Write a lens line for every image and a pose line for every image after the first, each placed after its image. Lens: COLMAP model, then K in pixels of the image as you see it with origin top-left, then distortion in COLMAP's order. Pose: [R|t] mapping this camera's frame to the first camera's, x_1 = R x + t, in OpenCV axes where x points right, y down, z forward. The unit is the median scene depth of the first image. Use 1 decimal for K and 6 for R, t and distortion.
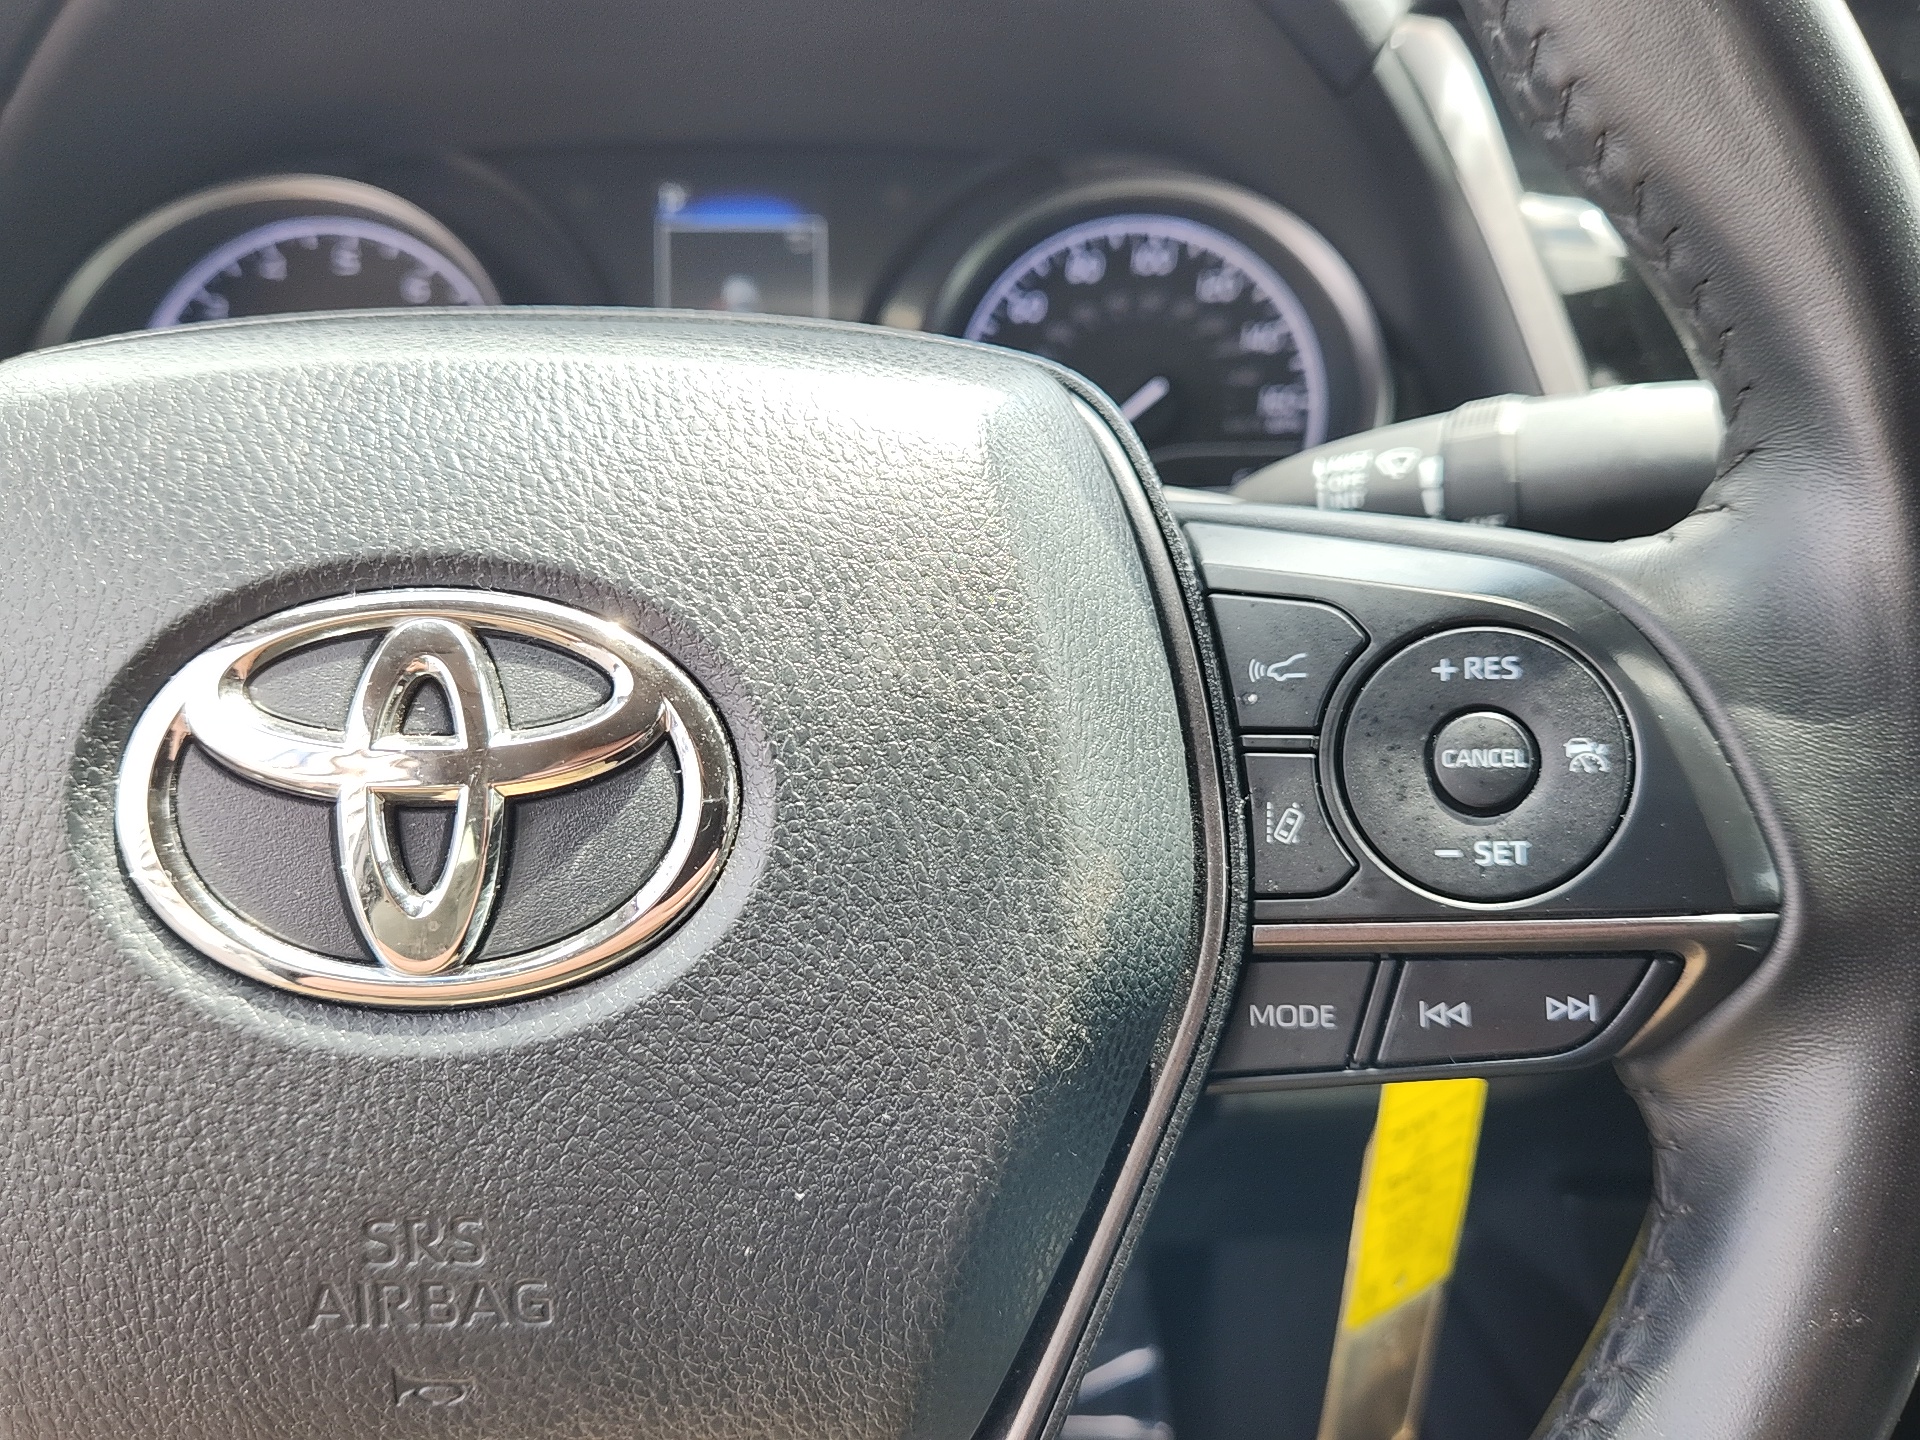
lens RADIAL K [[1562.1, 0, 1043.9], [0, 1562.1, 721.2], [0, 0, 1]] dist [0.014665, -0.046946]
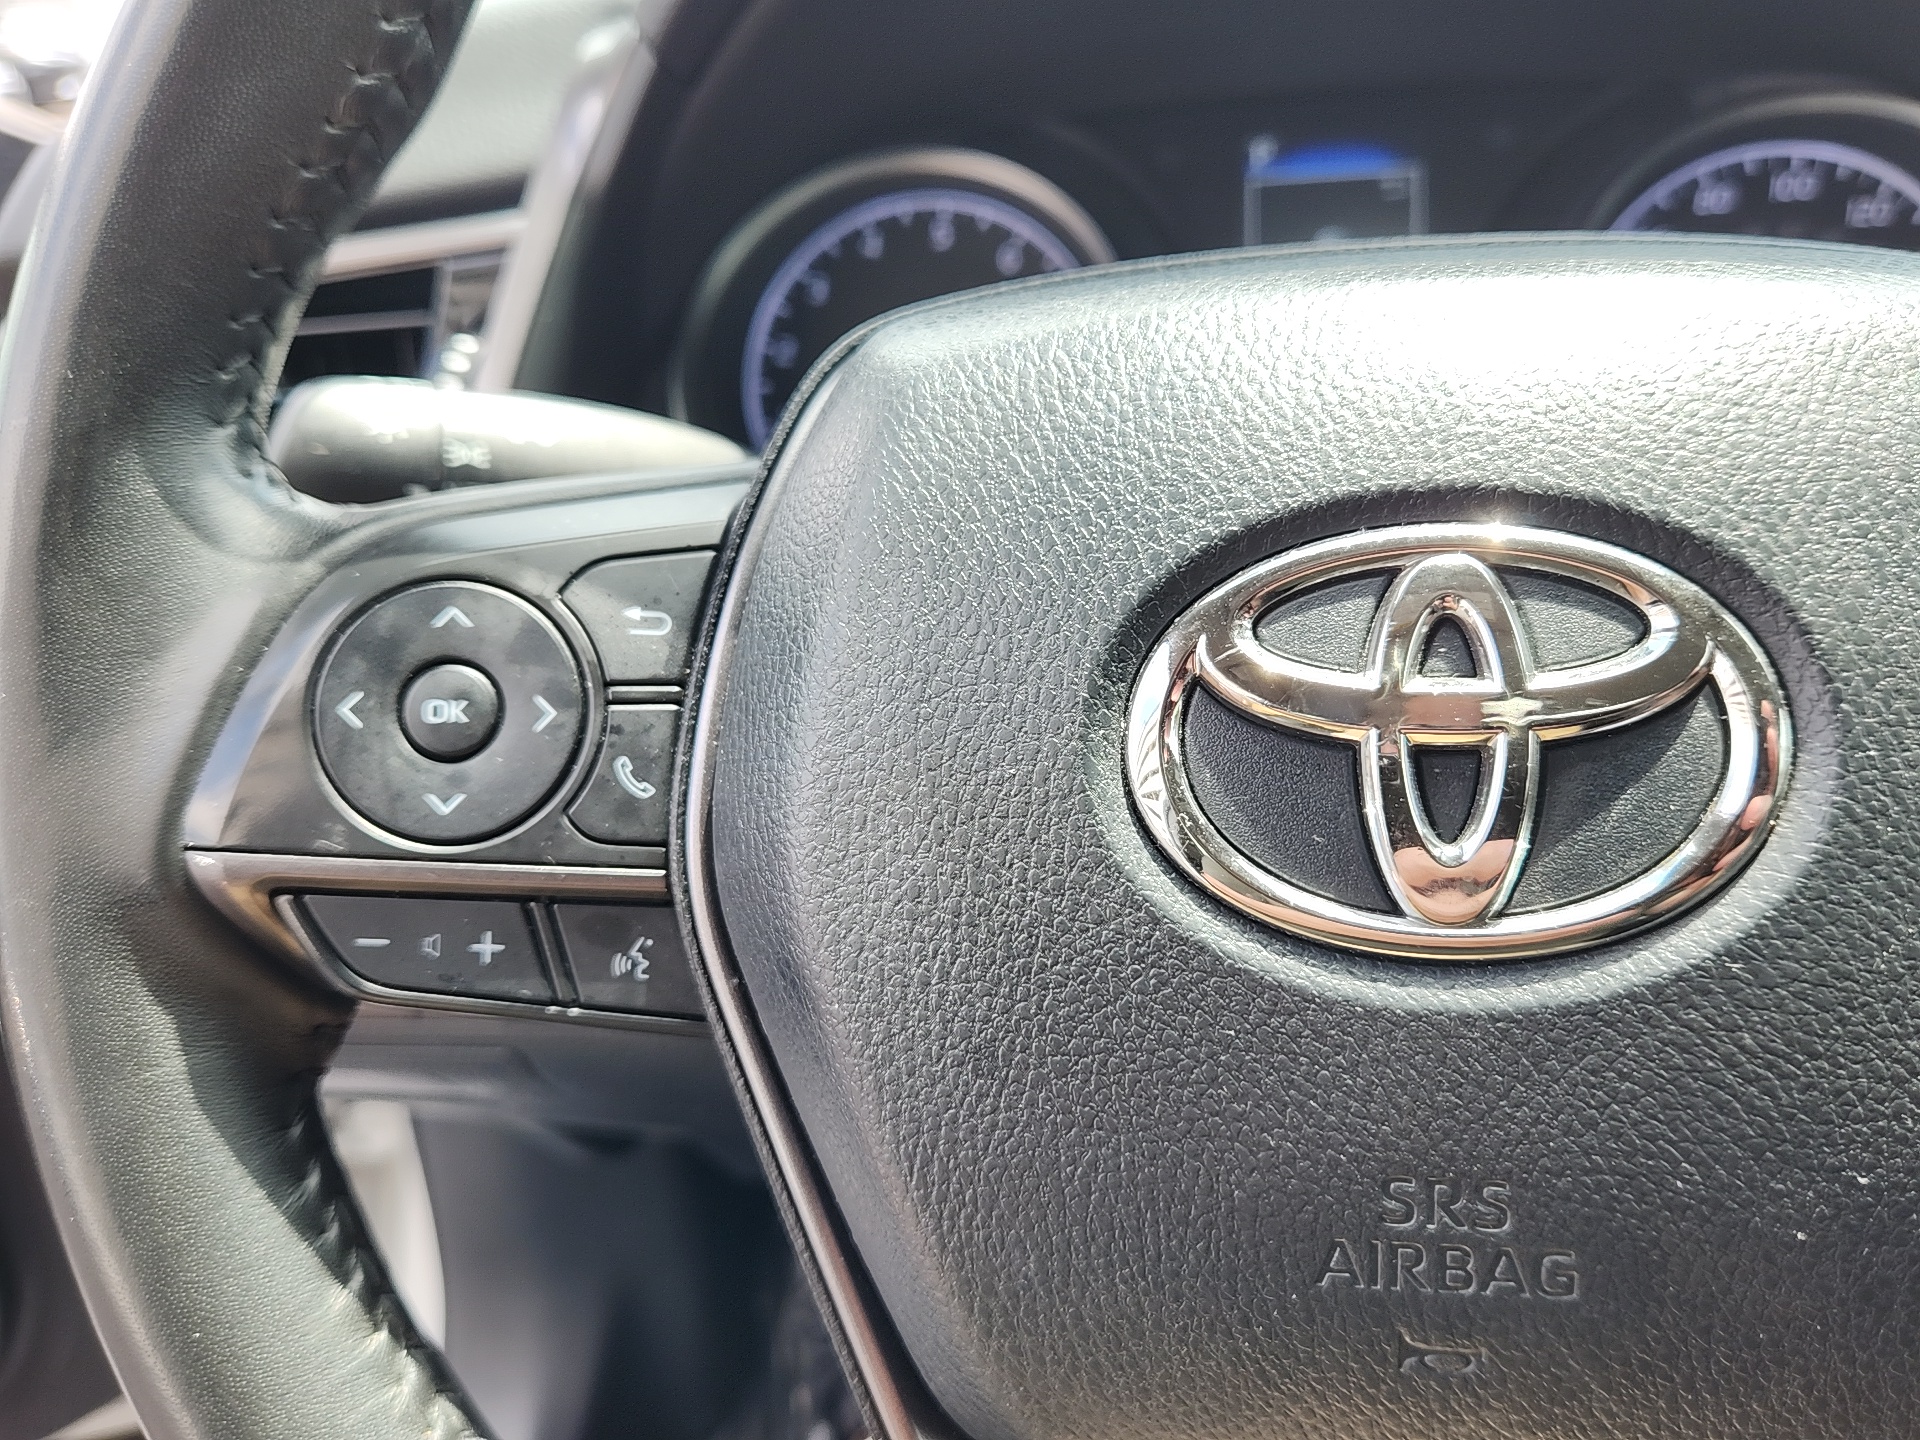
lens RADIAL K [[1602.6, 0, 1018.2], [0, 1602.6, 744.6], [0, 0, 1]] dist [-0.025788, -0.015089]
pose [[0.975452, 0.009427, -0.220010, -0.436076], [-0.004637, 0.999741, 0.022278, 0.029638], [0.220163, -0.020711, 0.975243, -0.009283]]
